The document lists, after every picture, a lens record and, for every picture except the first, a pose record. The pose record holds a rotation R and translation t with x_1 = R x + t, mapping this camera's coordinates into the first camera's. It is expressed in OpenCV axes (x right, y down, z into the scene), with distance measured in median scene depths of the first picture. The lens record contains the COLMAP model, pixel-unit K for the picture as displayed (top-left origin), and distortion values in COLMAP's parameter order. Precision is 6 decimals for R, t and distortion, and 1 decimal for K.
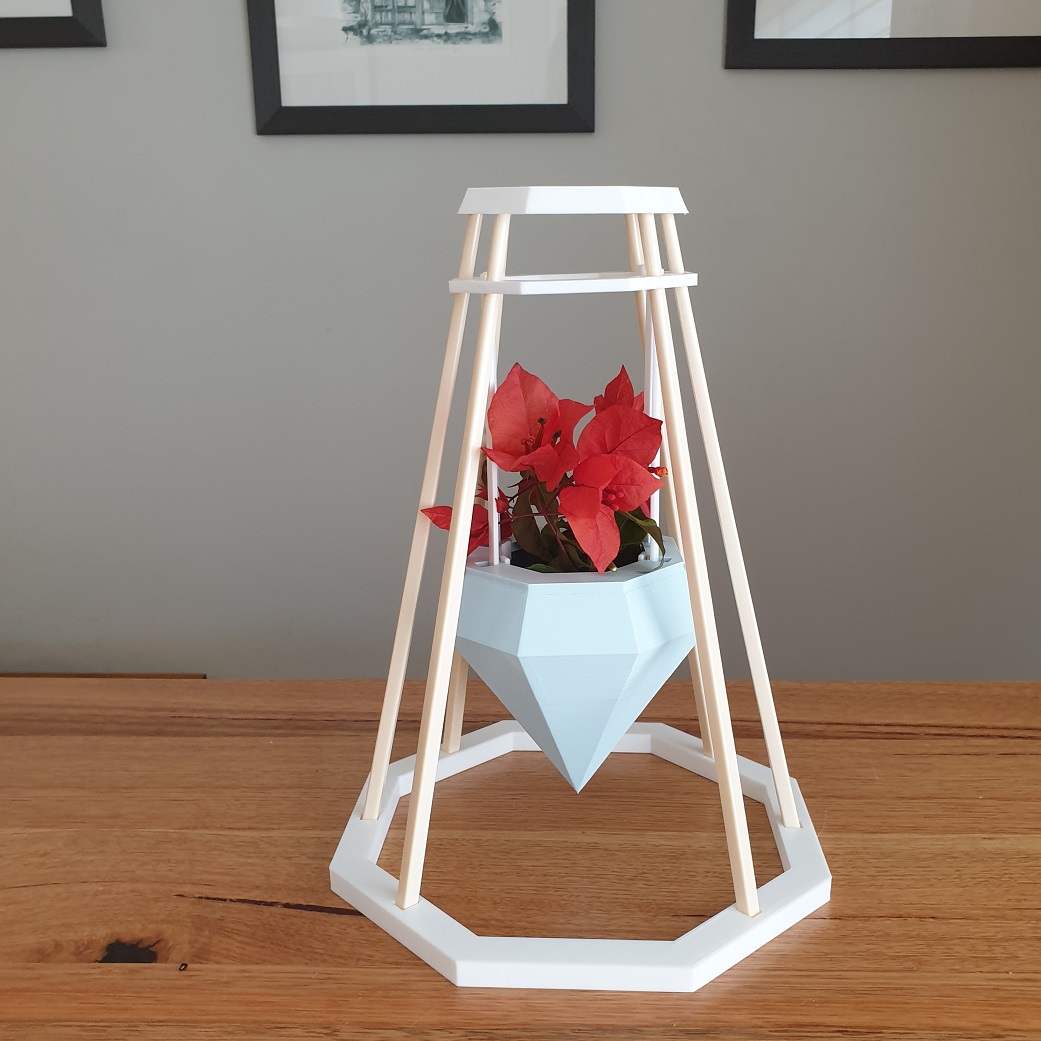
lens RADIAL K [[1079.8, 0, 523.4], [0, 1079.8, 516.6], [0, 0, 1]] dist [0.012356, 0.000000]
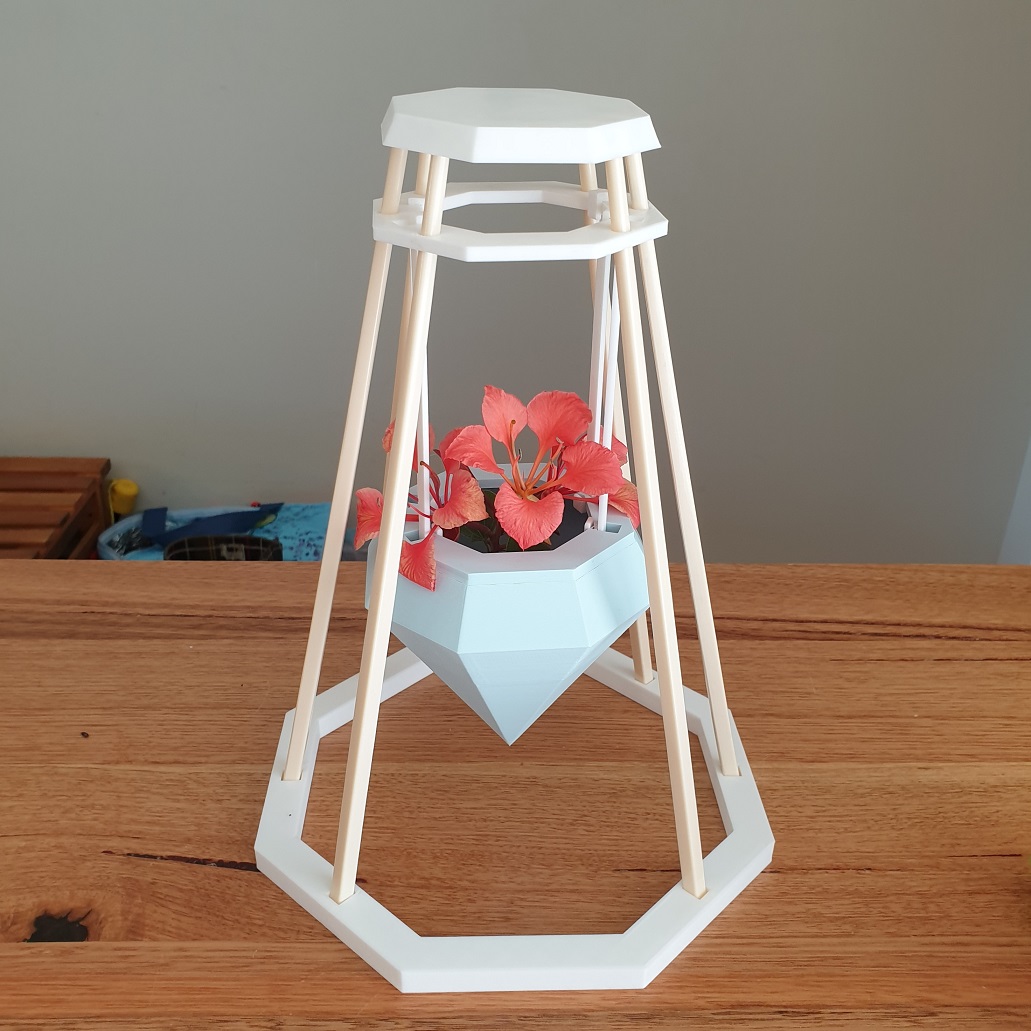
lens RADIAL K [[1069.4, 0, 507.7], [0, 1069.4, 512.9], [0, 0, 1]] dist [0.012356, 0.000000]
pose [[0.997795, -0.013717, 0.064934, -0.017924], [-0.002354, 0.970477, 0.241182, -0.170464], [-0.066325, -0.240803, 0.968305, 0.116264]]
